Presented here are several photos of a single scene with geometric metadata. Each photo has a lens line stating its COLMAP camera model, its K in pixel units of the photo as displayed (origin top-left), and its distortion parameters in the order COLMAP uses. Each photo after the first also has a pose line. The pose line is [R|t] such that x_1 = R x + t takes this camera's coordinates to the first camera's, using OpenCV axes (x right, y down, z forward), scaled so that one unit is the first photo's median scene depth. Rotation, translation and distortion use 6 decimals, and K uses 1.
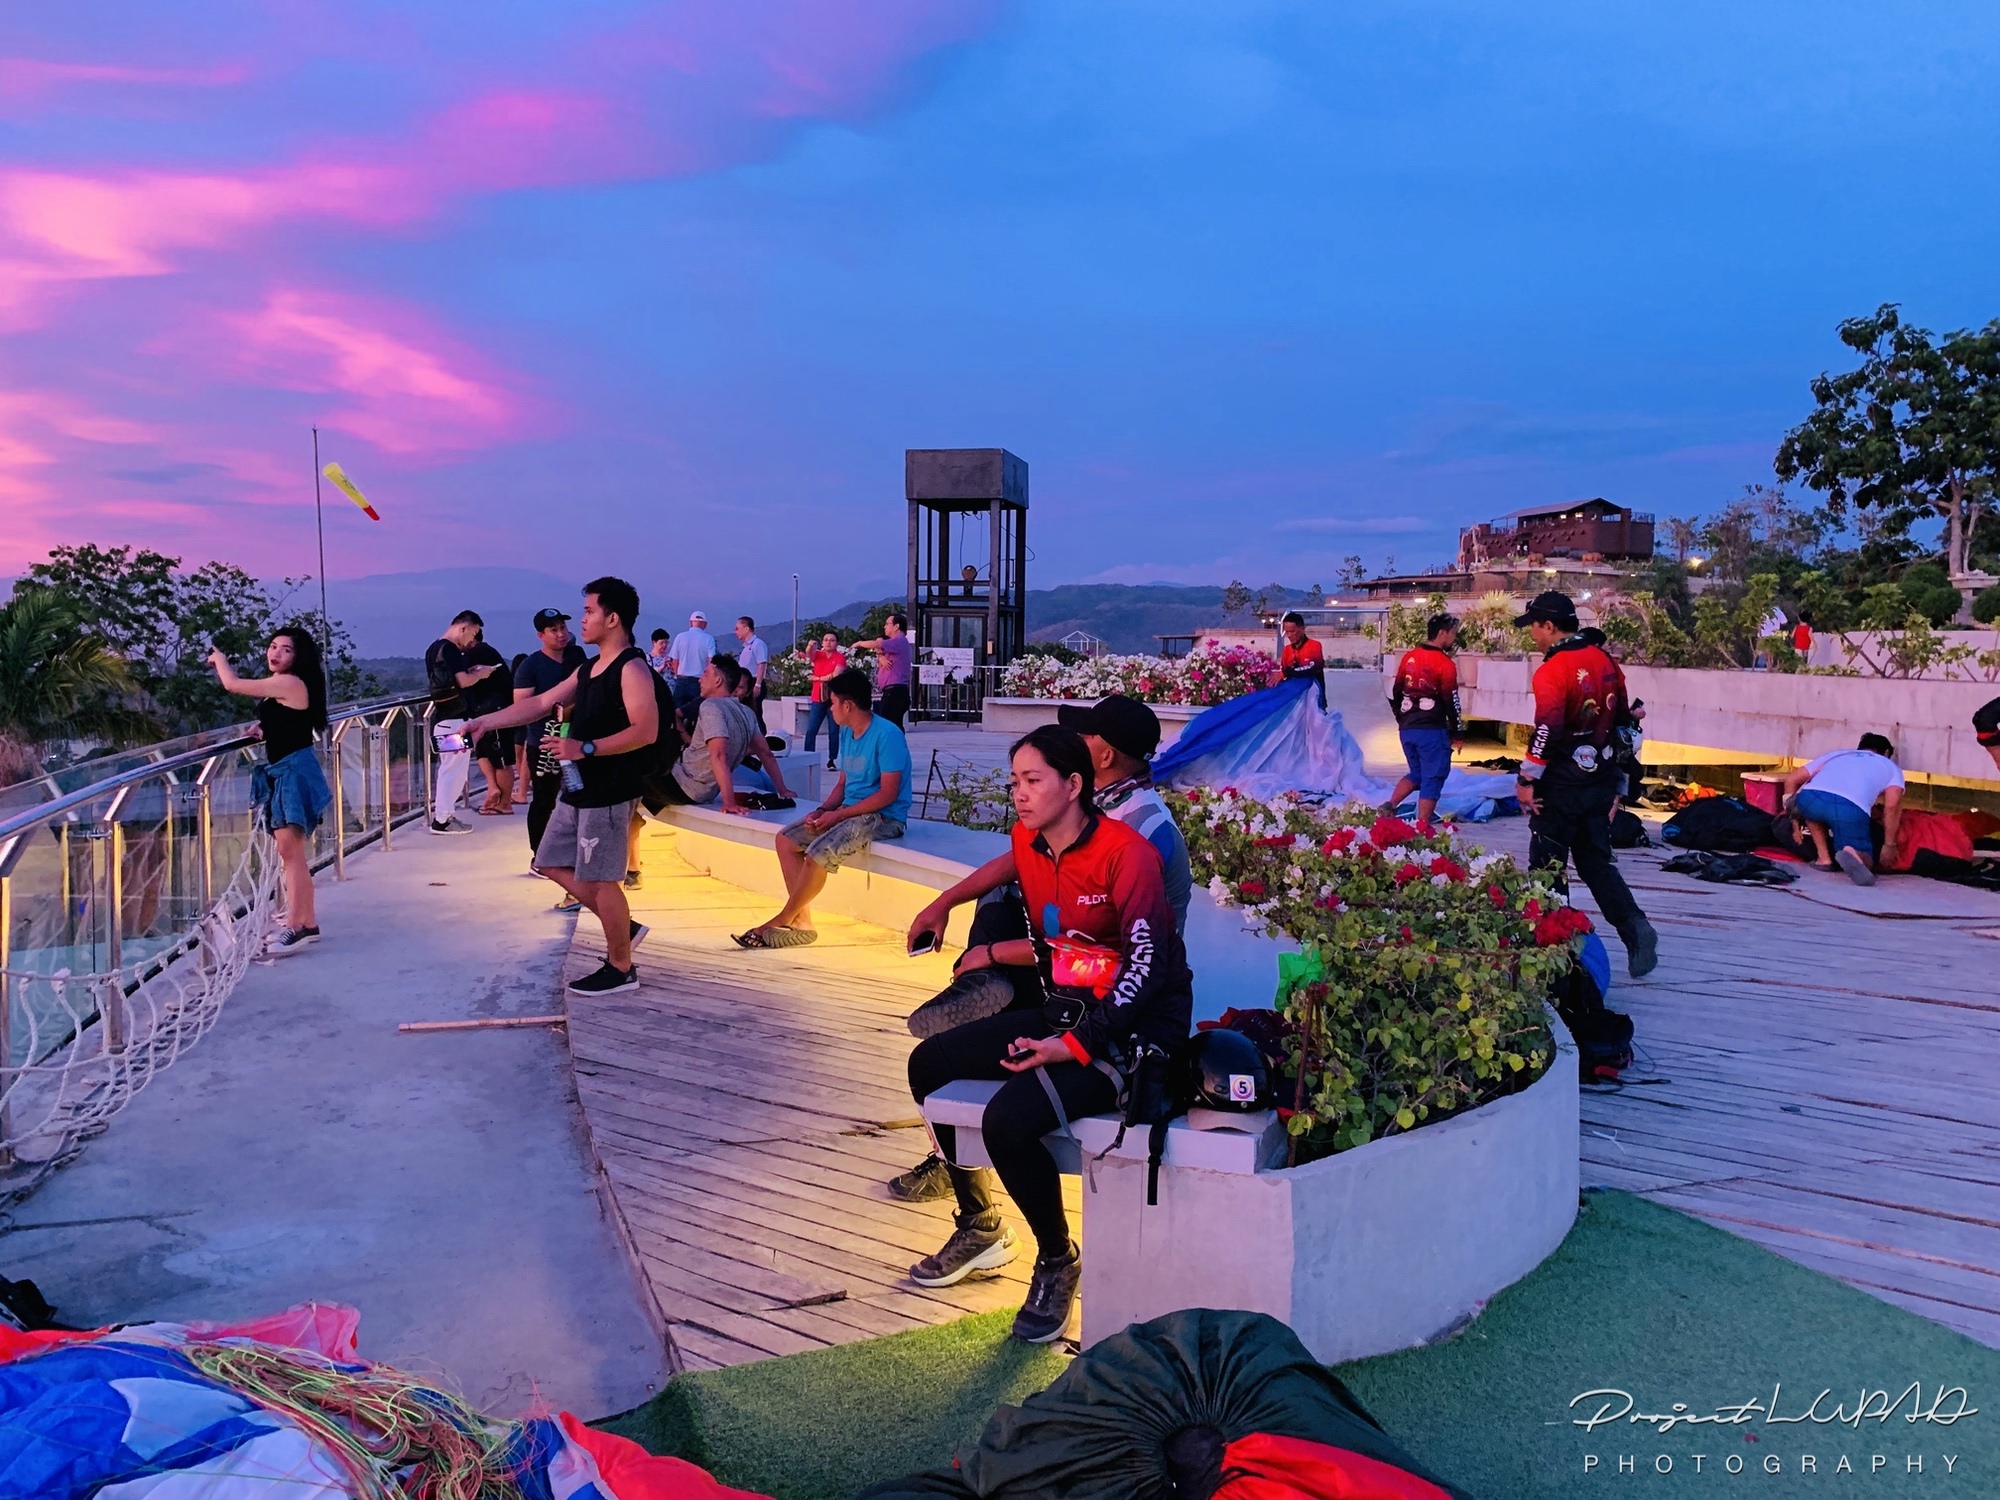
lens RADIAL K [[1513.6, 0, 997.2], [0, 1513.6, 749.2], [0, 0, 1]] dist [0.011462, -0.001310]
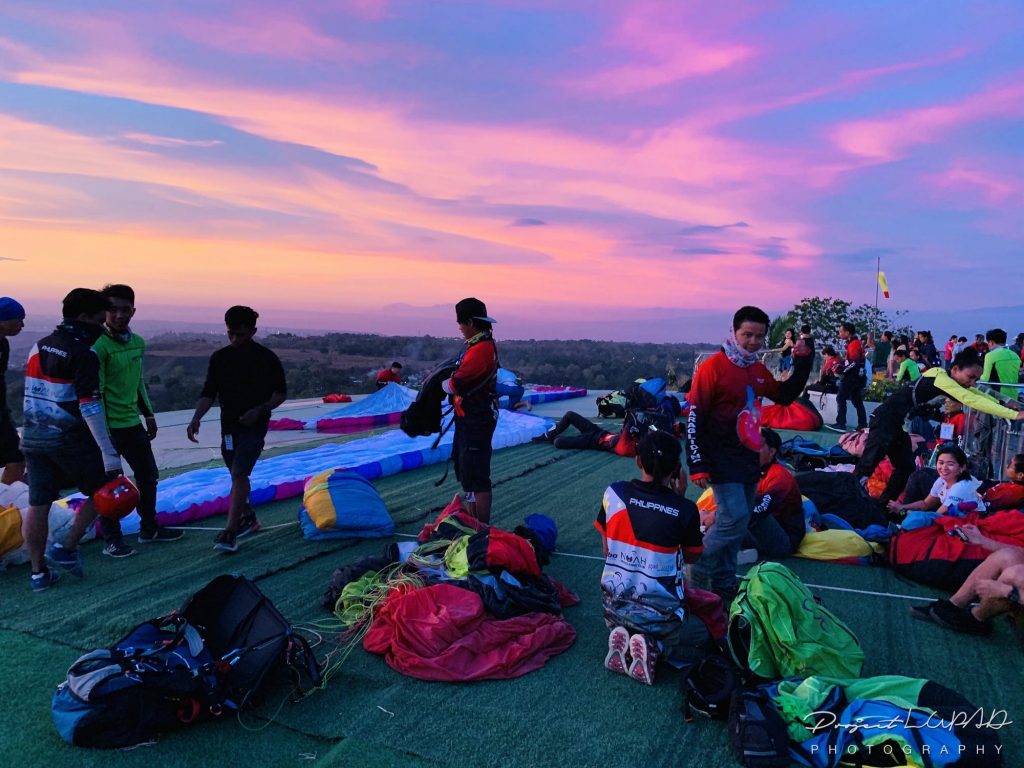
lens RADIAL K [[774.7, 0, 505.3], [0, 774.7, 385.3], [0, 0, 1]] dist [0.010668, -0.002310]
pose [[0.576750, 0.089227, -0.812033, 0.139854], [-0.099184, 0.994312, 0.038809, 0.008404], [0.810877, 0.058158, 0.582320, -0.126571]]
